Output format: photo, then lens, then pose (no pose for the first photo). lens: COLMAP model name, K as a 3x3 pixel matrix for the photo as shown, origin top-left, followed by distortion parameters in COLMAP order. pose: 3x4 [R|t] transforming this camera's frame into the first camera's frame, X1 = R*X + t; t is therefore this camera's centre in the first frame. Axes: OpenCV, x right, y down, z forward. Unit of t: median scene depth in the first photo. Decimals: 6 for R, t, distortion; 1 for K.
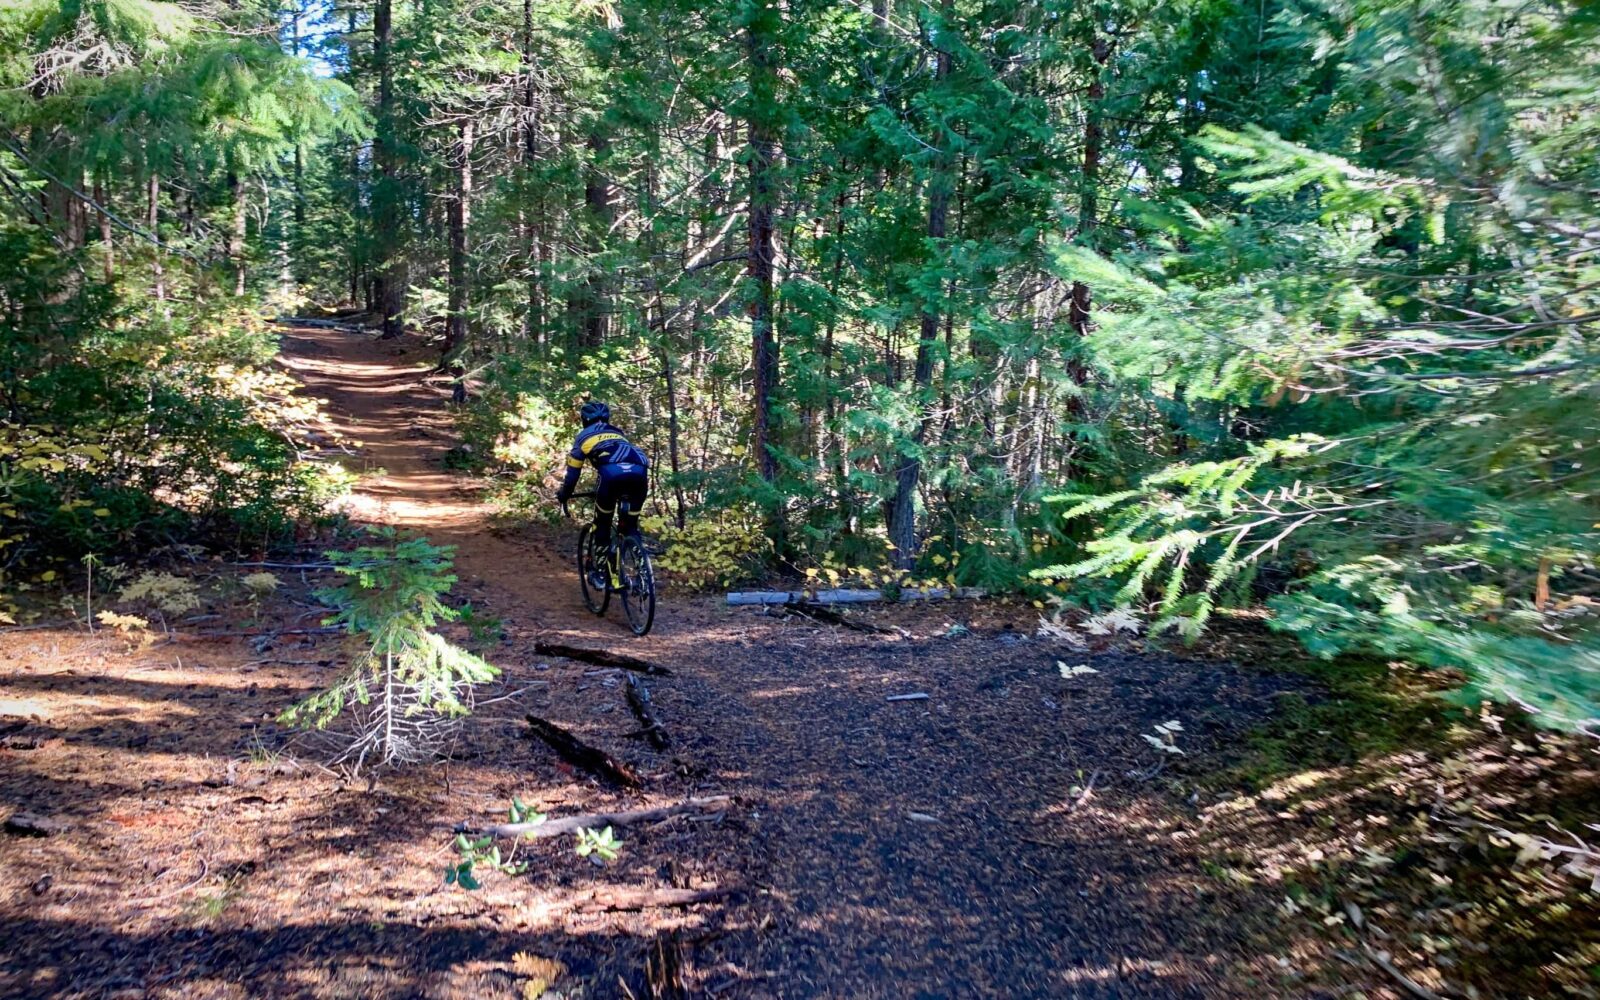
lens RADIAL K [[1164.6, 0, 800.0], [0, 1164.6, 500.0], [0, 0, 1]] dist [0.000043, -0.000148]
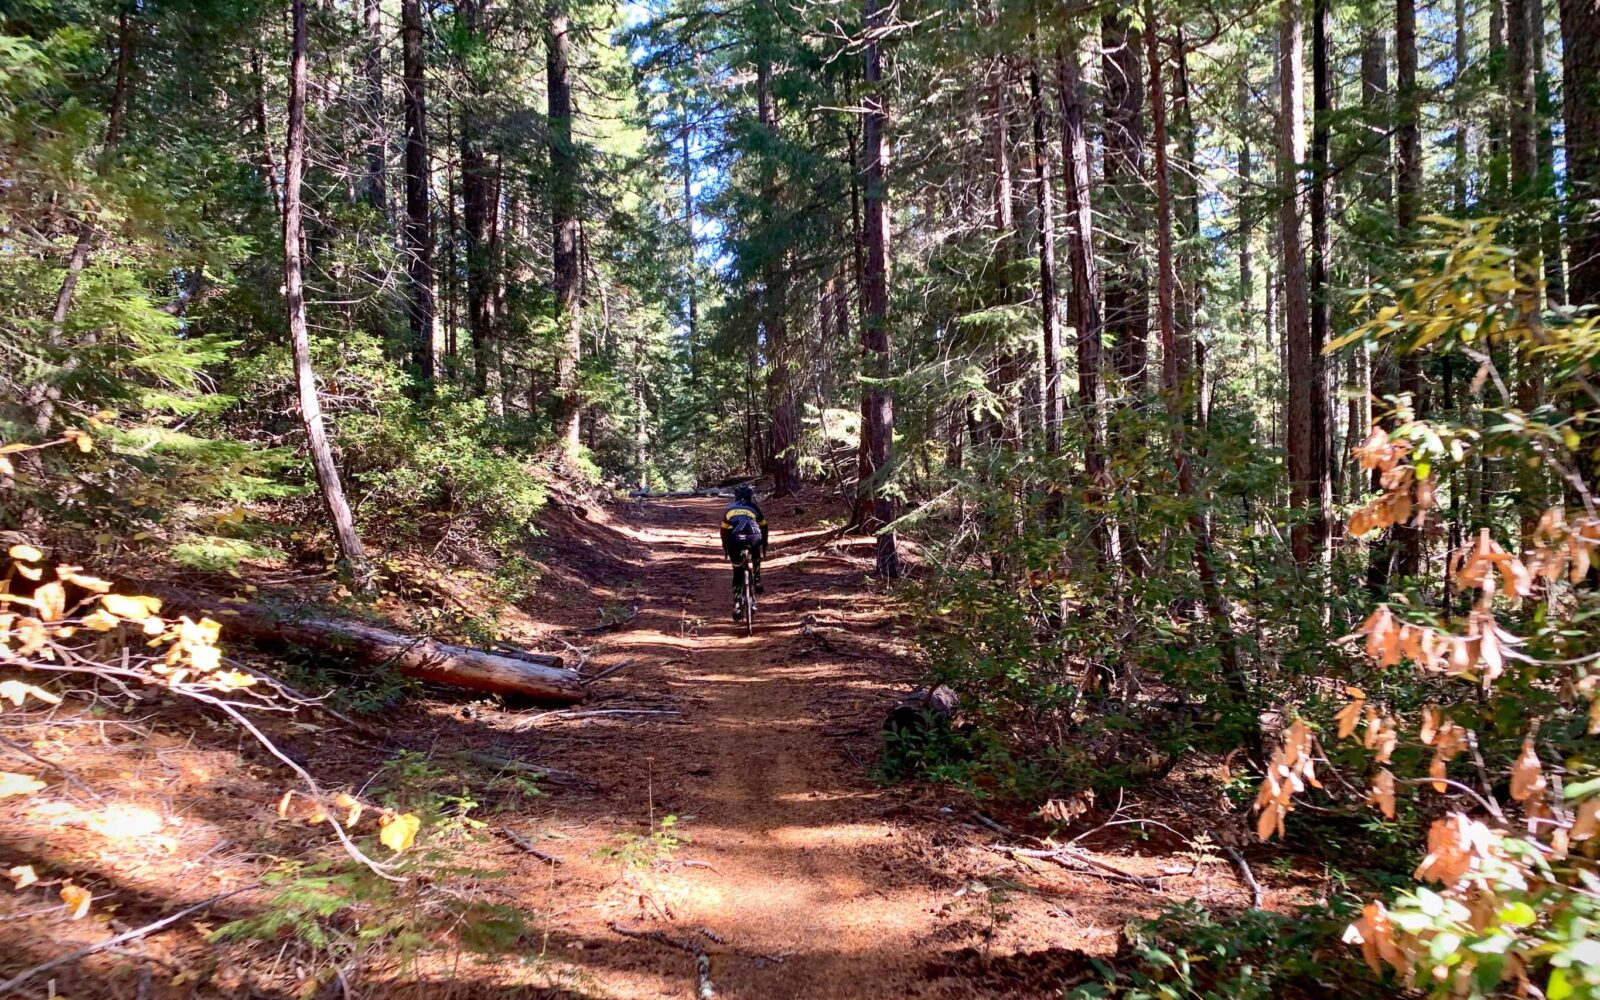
lens RADIAL K [[1164.6, 0, 800.0], [0, 1164.6, 500.0], [0, 0, 1]] dist [0.000043, -0.000148]
pose [[0.941183, -0.078017, -0.328768, -0.134922], [0.027715, 0.987525, -0.155002, -0.032351], [0.336760, 0.136774, 0.931604, 0.425467]]
